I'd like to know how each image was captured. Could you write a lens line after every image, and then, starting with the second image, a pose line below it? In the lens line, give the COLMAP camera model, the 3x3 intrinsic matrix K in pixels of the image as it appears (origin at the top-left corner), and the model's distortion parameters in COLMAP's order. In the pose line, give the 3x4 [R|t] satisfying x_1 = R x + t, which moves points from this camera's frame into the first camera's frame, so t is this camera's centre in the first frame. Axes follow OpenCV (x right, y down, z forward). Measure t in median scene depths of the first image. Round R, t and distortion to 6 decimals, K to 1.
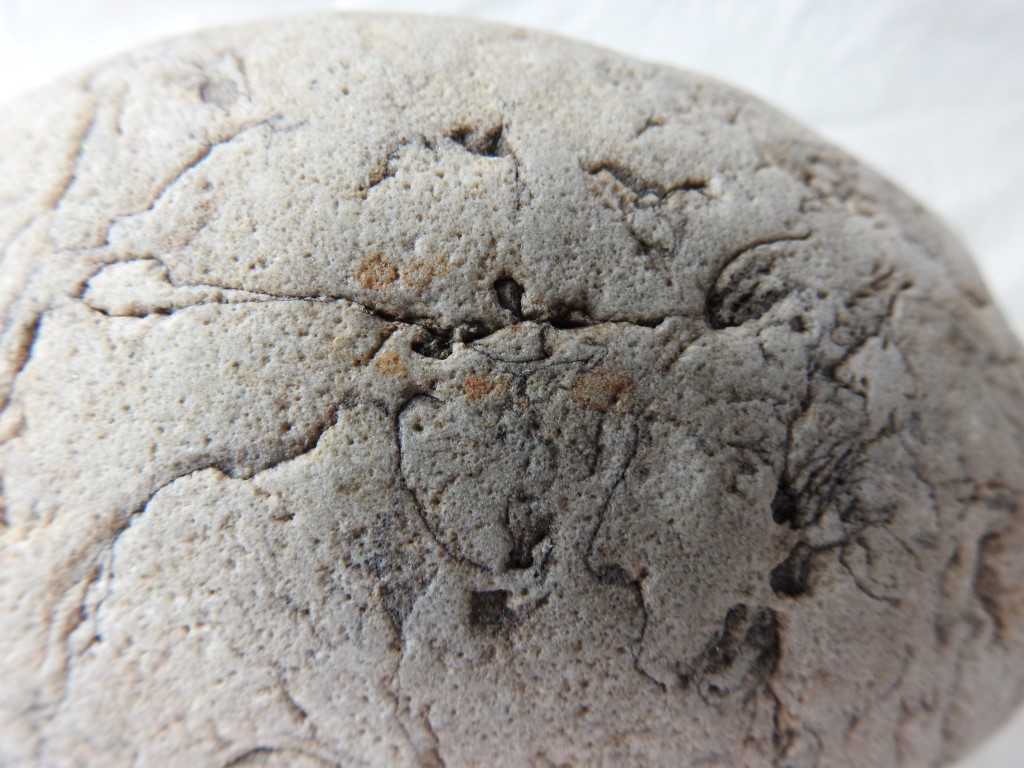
lens RADIAL K [[721.5, 0, 512.0], [0, 721.5, 384.0], [0, 0, 1]] dist [0.078415, -0.048364]
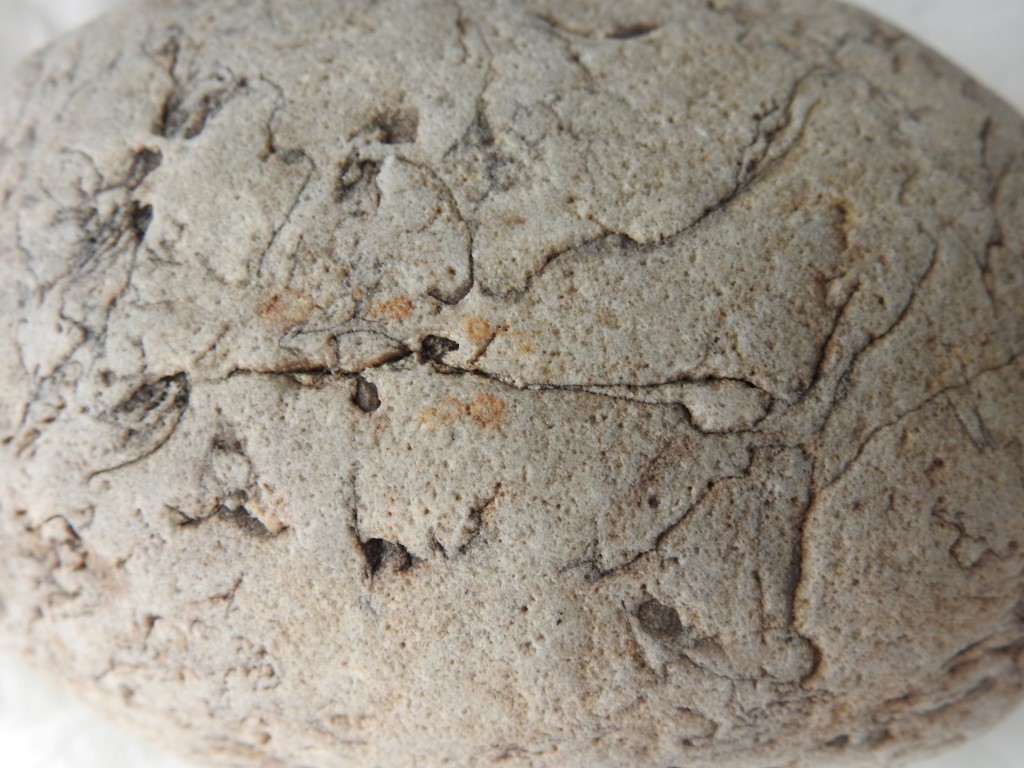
lens RADIAL K [[1204.6, 0, 512.0], [0, 1204.6, 384.0], [0, 0, 1]] dist [-0.109817, 0.012335]
pose [[-0.997596, -0.007932, 0.068844, -0.333221], [0.028177, -0.954032, 0.298376, -0.617427], [0.063313, 0.299598, 0.951962, -0.652790]]
